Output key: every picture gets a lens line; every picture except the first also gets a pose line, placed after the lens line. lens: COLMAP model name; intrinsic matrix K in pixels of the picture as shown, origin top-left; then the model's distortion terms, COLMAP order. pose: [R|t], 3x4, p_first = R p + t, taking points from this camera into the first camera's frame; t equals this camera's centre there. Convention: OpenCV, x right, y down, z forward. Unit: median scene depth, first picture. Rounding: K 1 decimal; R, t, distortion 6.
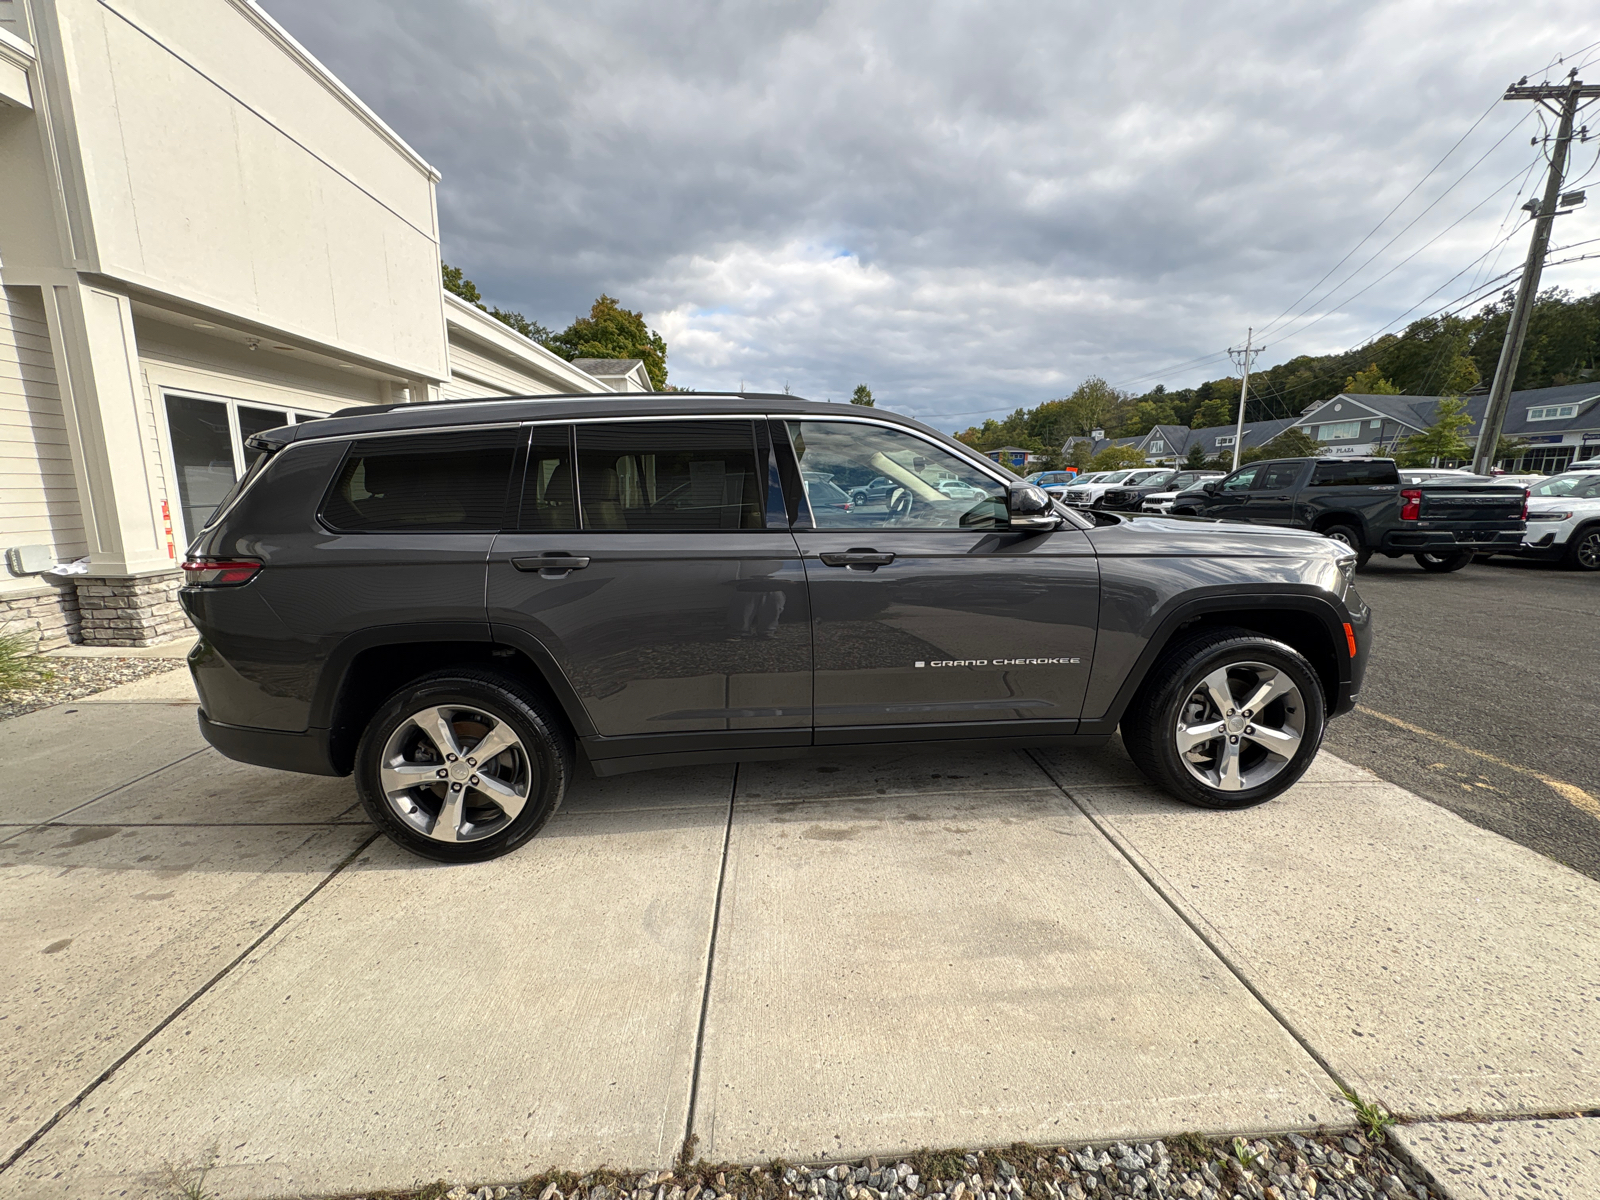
lens RADIAL K [[632.5, 0, 791.6], [0, 632.5, 609.6], [0, 0, 1]] dist [0.003435, -0.002035]
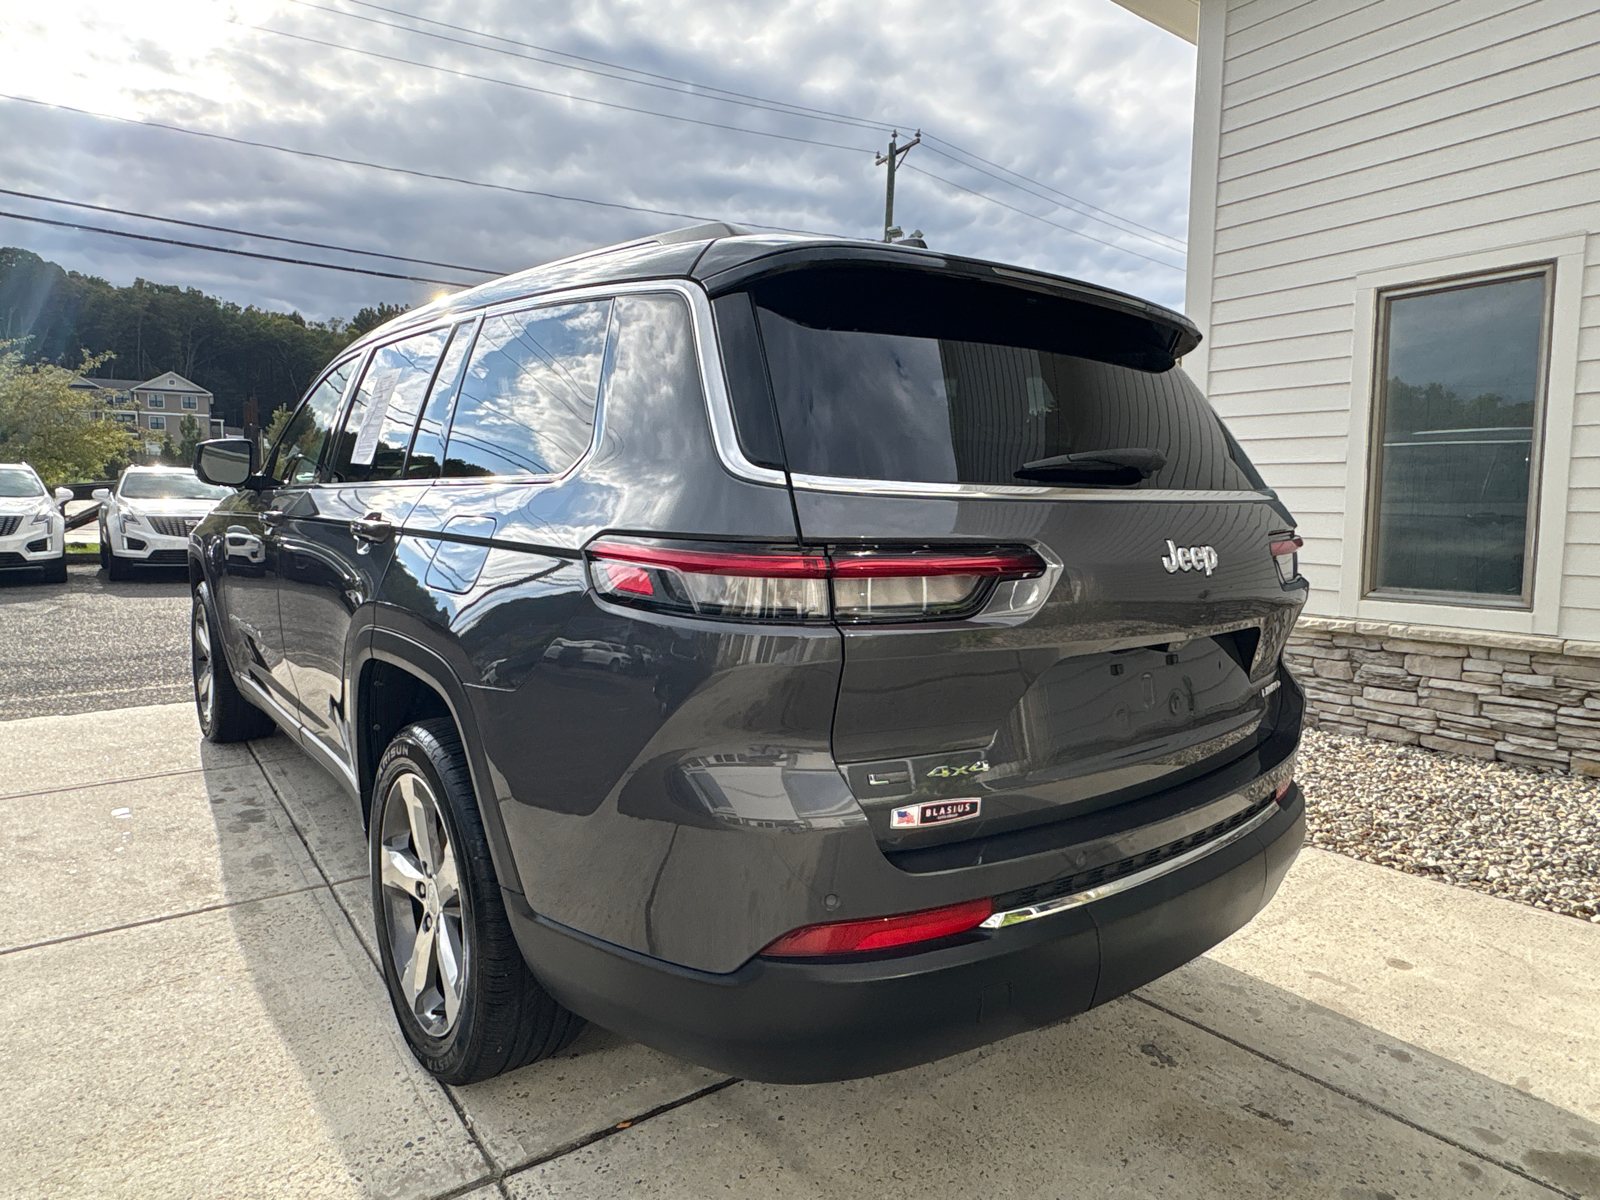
lens RADIAL K [[963.2, 0, 794.7], [0, 963.2, 591.6], [0, 0, 1]] dist [0.001292, 0.000154]
pose [[-0.575106, -0.078274, 0.814326, -1.206430], [0.149256, 0.968666, 0.198519, -0.232927], [-0.804348, 0.235712, -0.545403, 1.582333]]
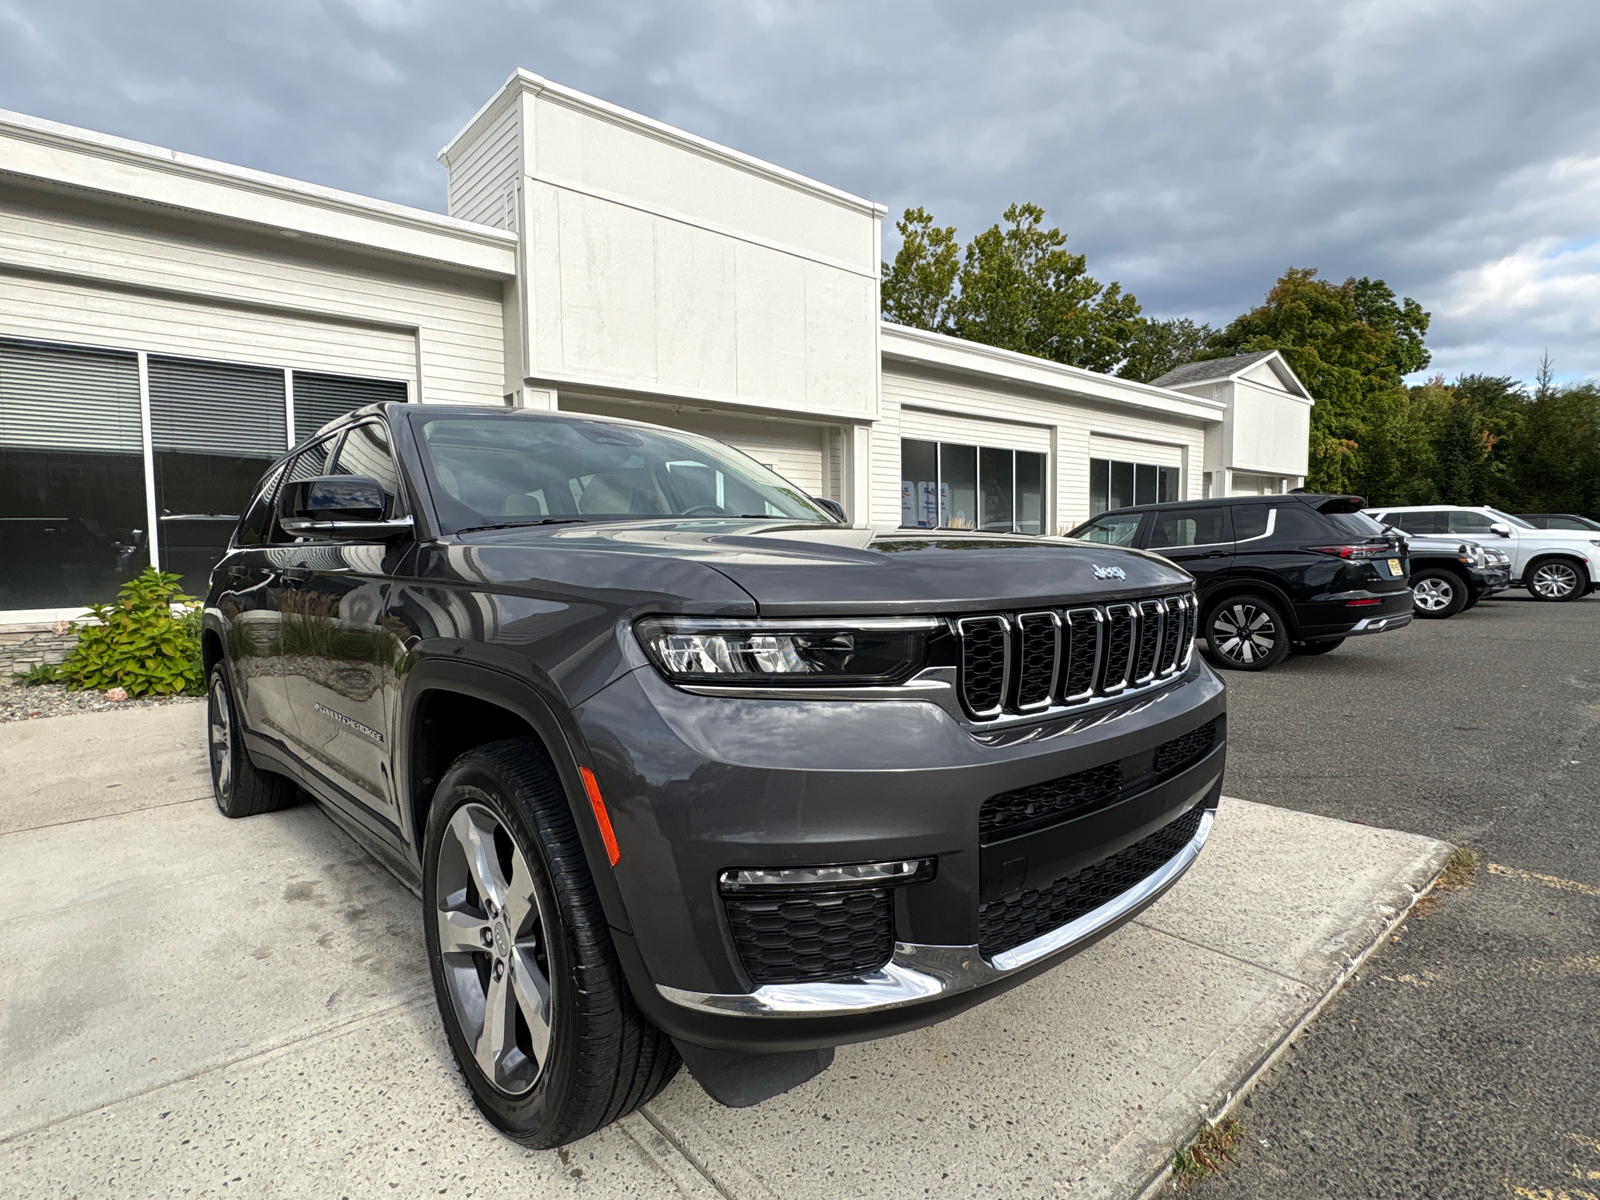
lens RADIAL K [[821.7, 0, 795.9], [0, 821.7, 599.0], [0, 0, 1]] dist [-0.000488, -0.000348]
pose [[0.634783, 0.044299, -0.771419, 1.172526], [-0.135838, 0.989205, -0.054972, -0.063125], [0.760656, 0.139683, 0.633948, 0.655645]]
